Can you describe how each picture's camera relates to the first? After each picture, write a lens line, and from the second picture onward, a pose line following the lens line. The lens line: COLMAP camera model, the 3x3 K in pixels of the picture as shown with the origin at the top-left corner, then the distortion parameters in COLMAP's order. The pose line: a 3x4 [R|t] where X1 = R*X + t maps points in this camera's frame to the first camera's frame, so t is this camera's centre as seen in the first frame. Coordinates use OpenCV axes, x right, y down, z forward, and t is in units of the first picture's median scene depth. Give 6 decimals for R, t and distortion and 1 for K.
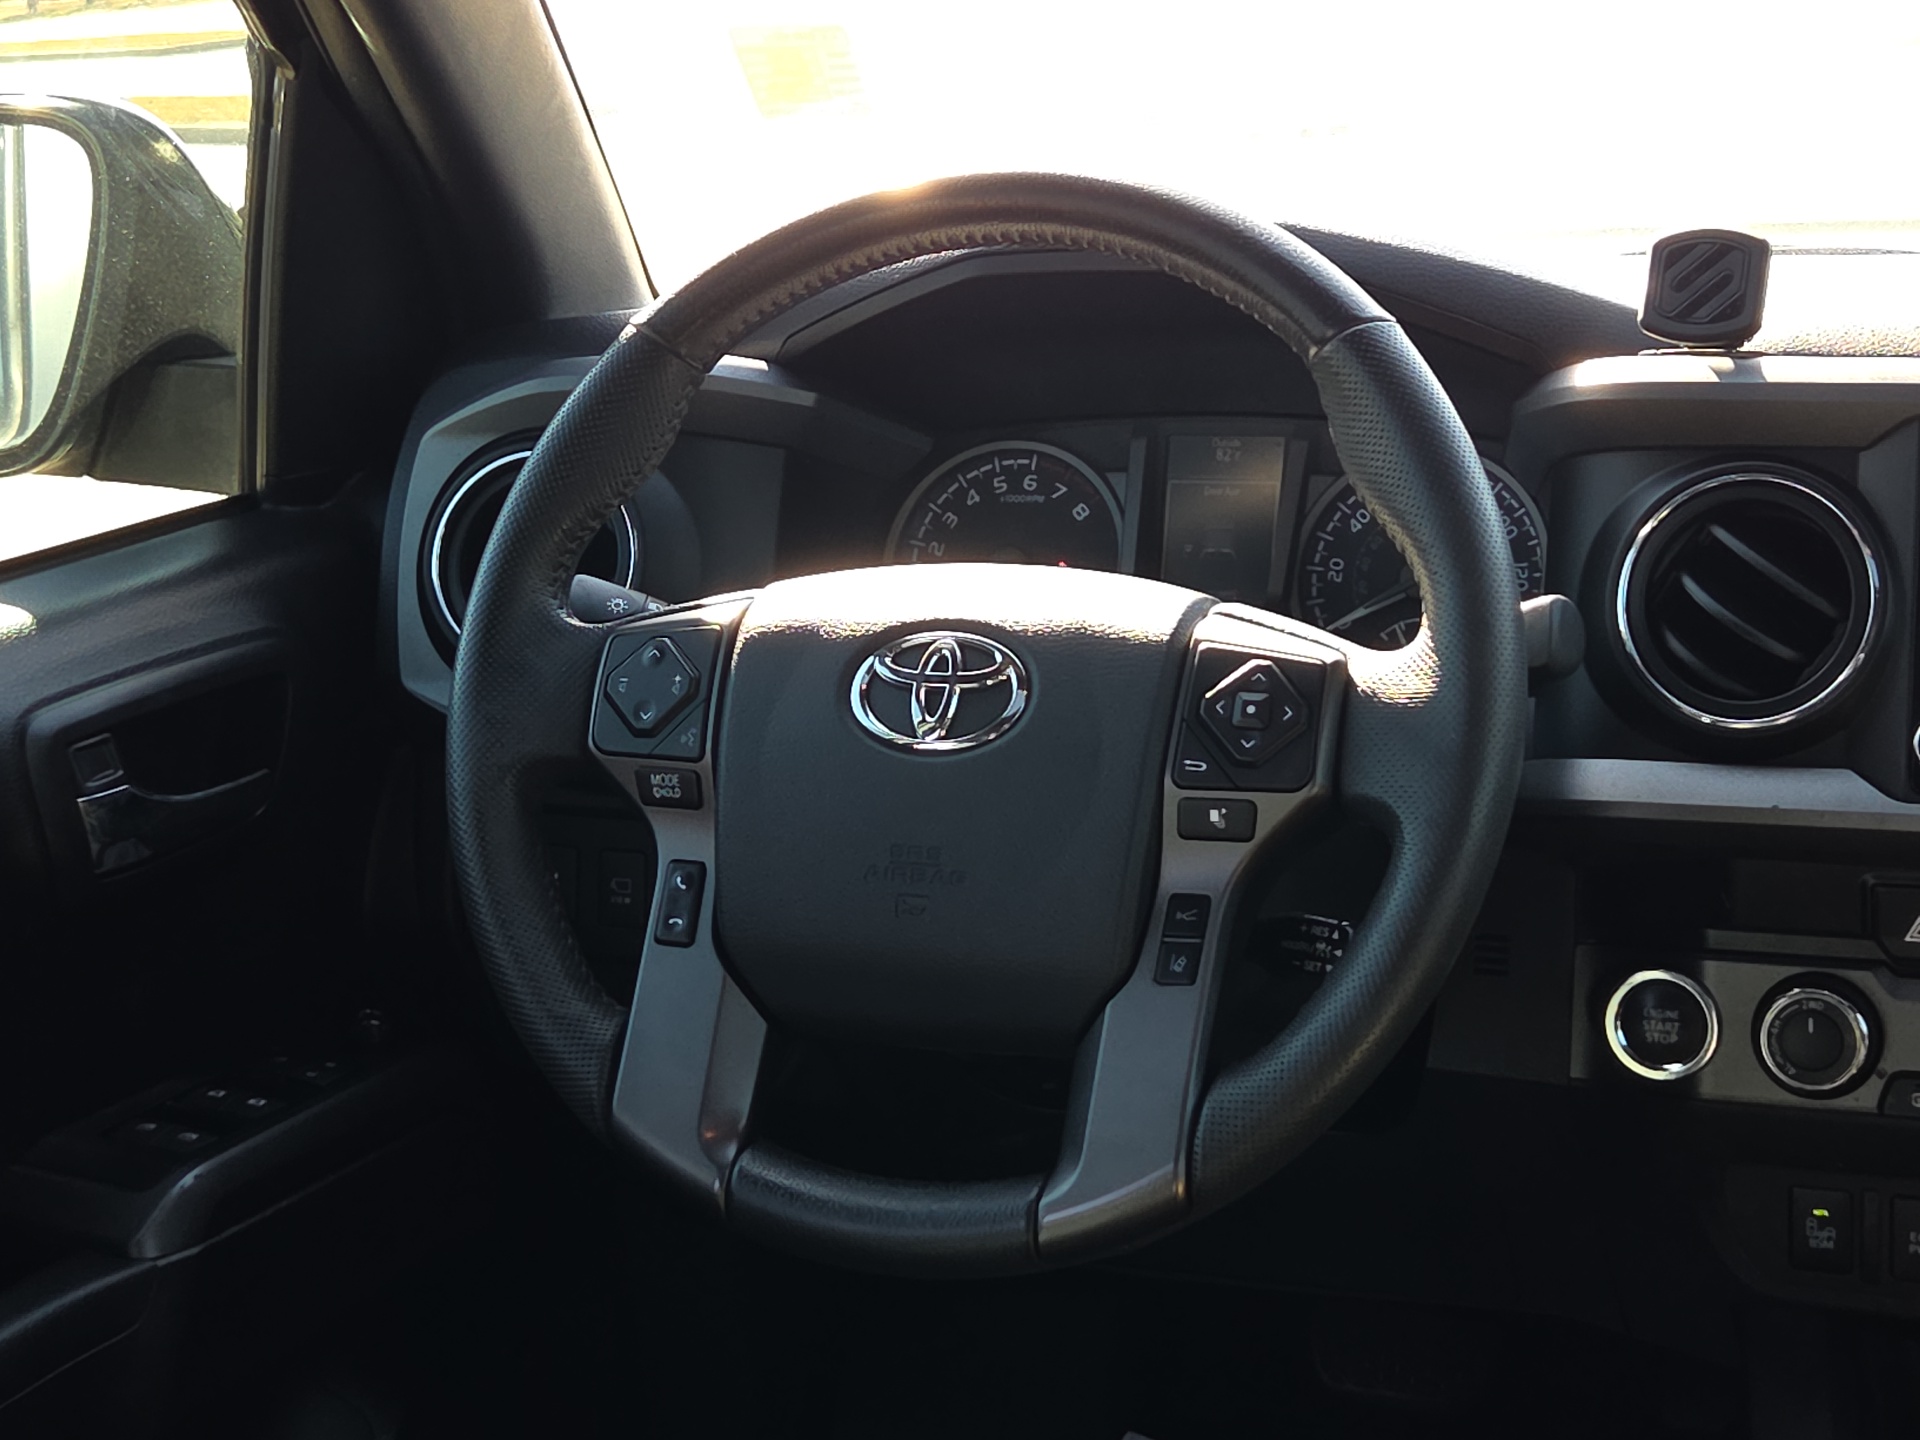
lens RADIAL K [[3170.1, 0, 941.2], [0, 3170.1, 662.6], [0, 0, 1]] dist [0.059613, 0.000000]
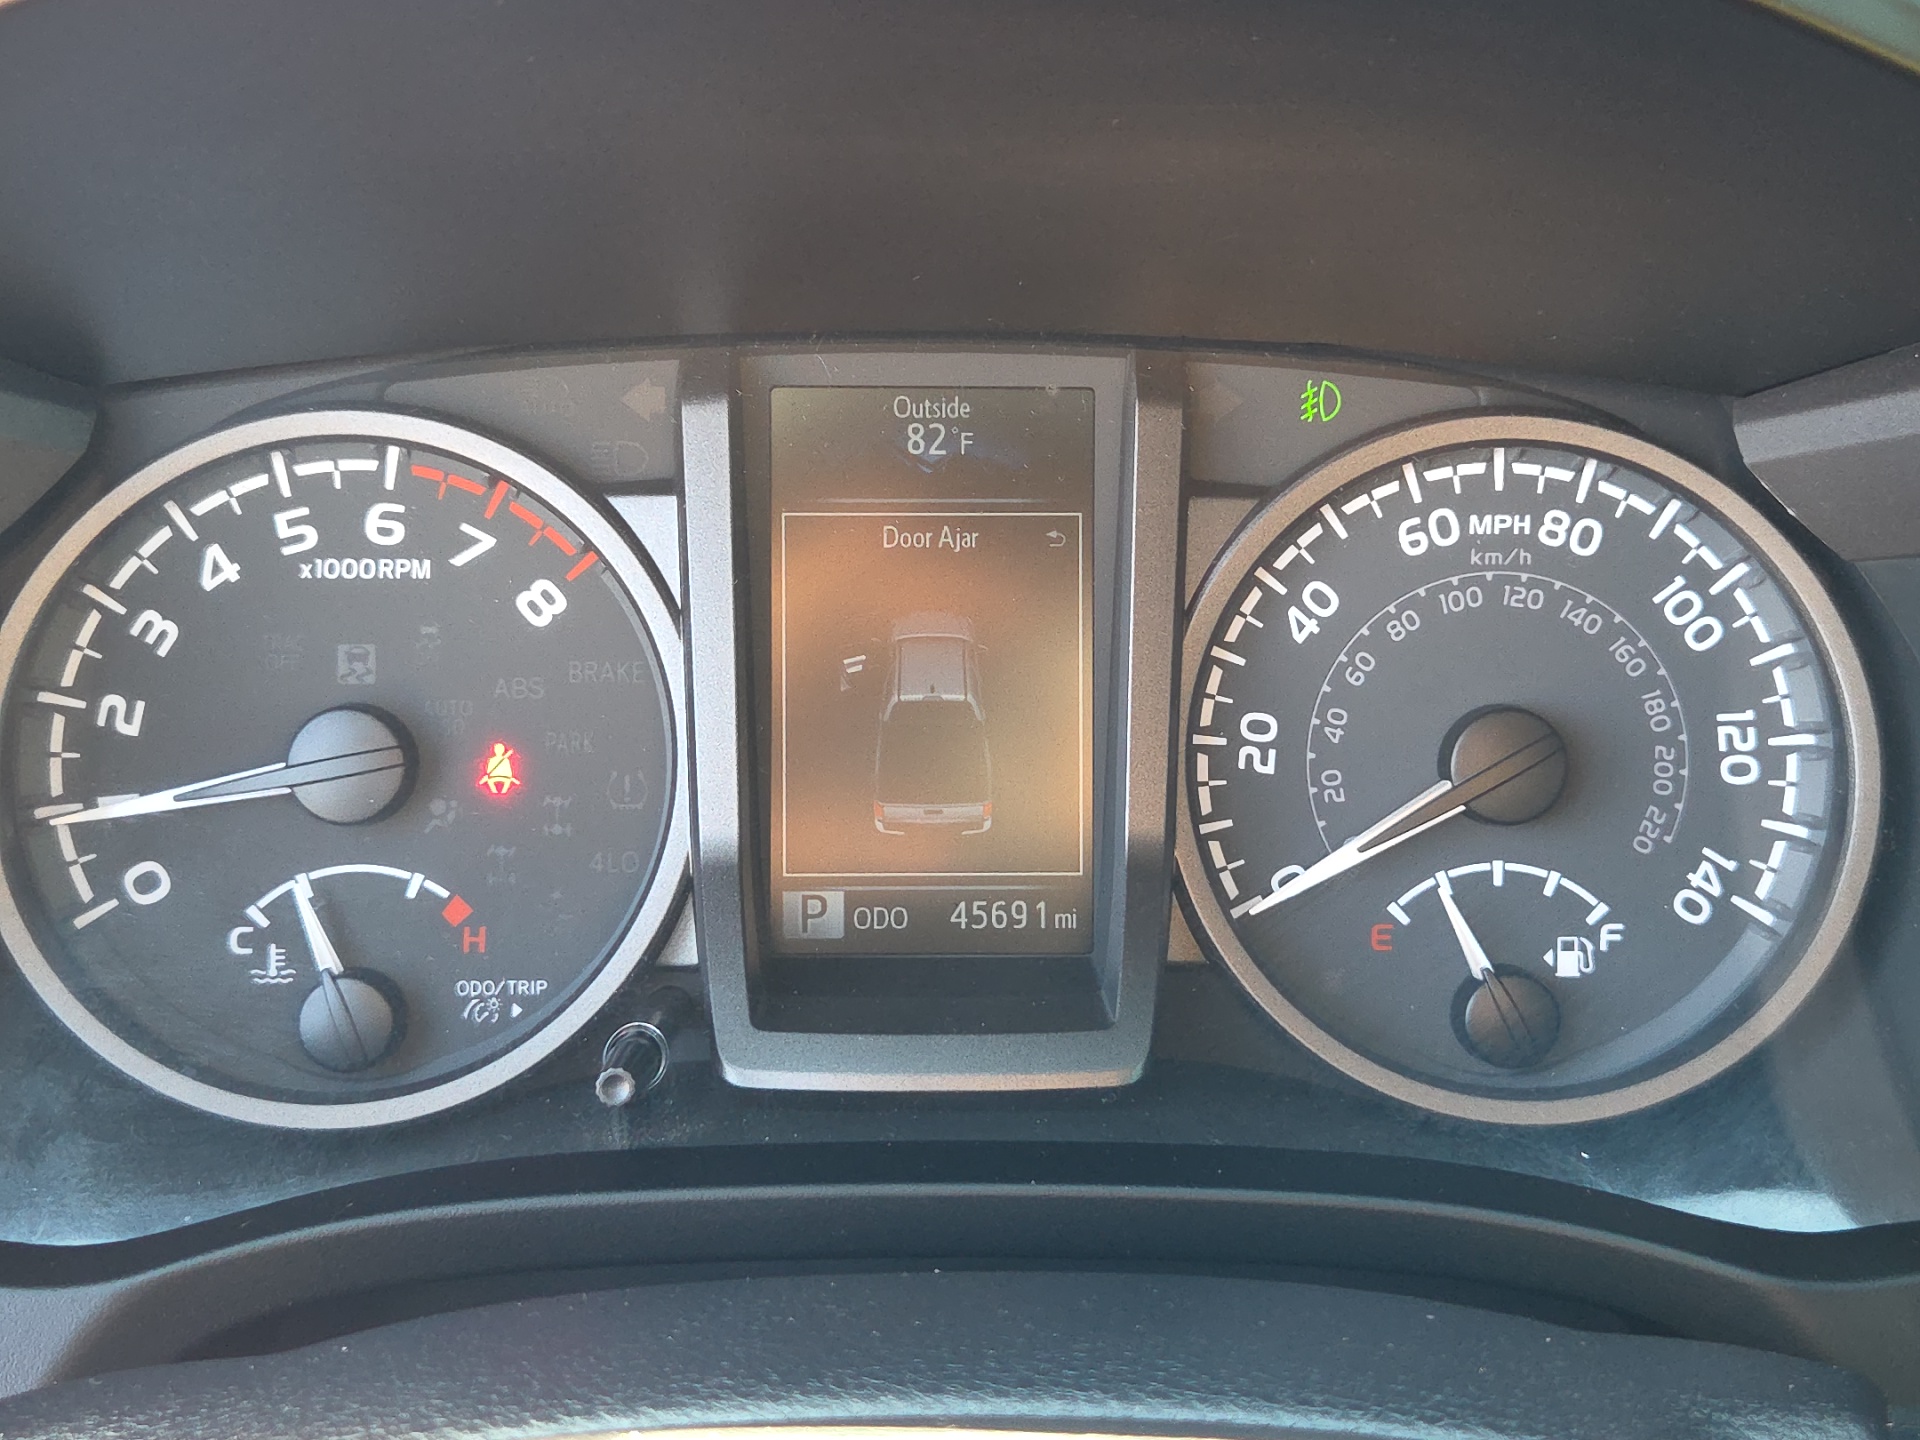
lens RADIAL K [[1895.2, 0, 963.4], [0, 1895.2, 734.0], [0, 0, 1]] dist [0.039503, 0.000000]
pose [[0.919270, -0.088783, 0.383484, 0.003777], [0.036497, 0.989259, 0.141541, -0.074305], [-0.391932, -0.116118, 0.912637, 0.931790]]
